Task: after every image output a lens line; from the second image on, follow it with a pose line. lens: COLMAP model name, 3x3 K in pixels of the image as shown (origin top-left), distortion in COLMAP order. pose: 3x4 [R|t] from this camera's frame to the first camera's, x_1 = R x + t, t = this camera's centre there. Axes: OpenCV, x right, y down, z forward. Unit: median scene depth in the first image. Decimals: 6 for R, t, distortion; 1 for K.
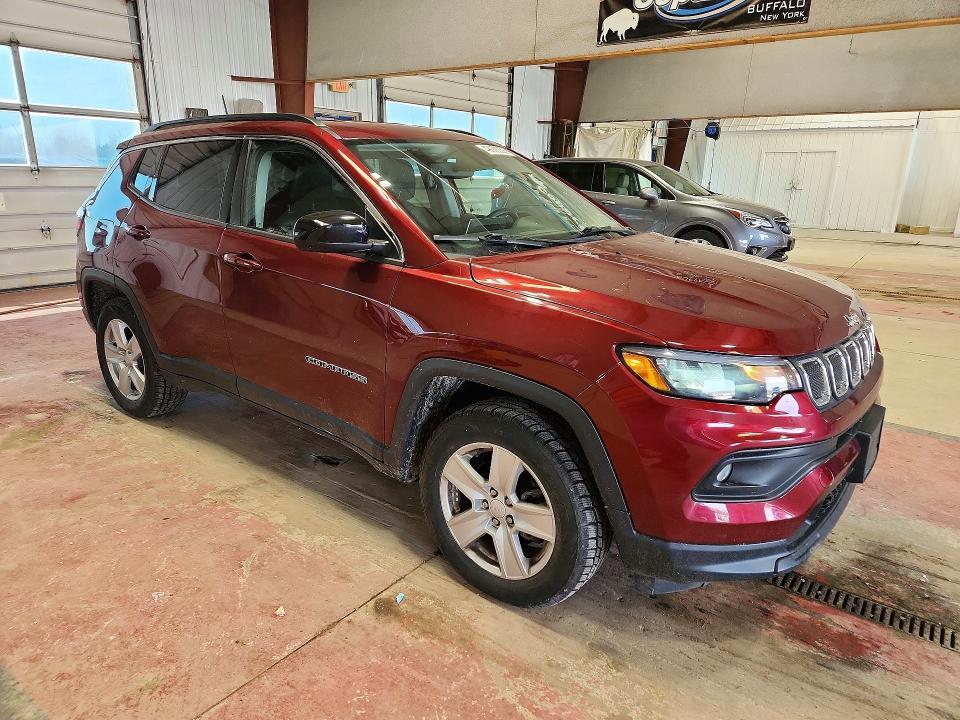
lens RADIAL K [[644.8, 0, 449.8], [0, 644.8, 359.8], [0, 0, 1]] dist [0.048602, -0.037593]
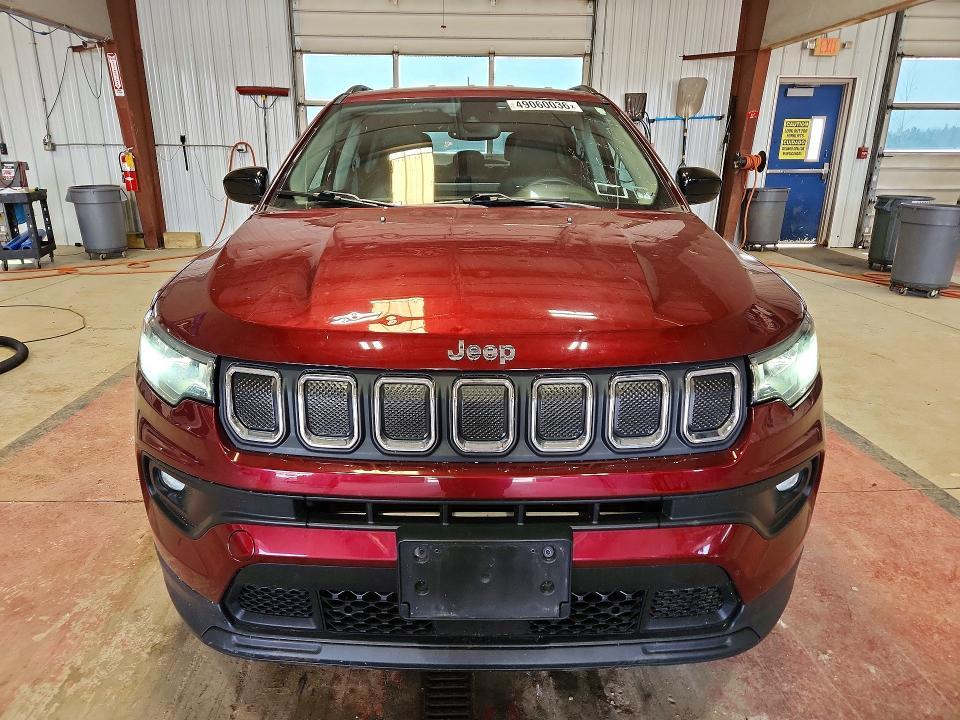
lens RADIAL K [[644.8, 0, 449.8], [0, 644.8, 359.8], [0, 0, 1]] dist [0.048602, -0.037593]
pose [[0.607689, 0.218347, -0.763570, 0.349290], [-0.218431, 0.970334, 0.103633, -0.034066], [0.763545, 0.103811, 0.637355, 0.216520]]
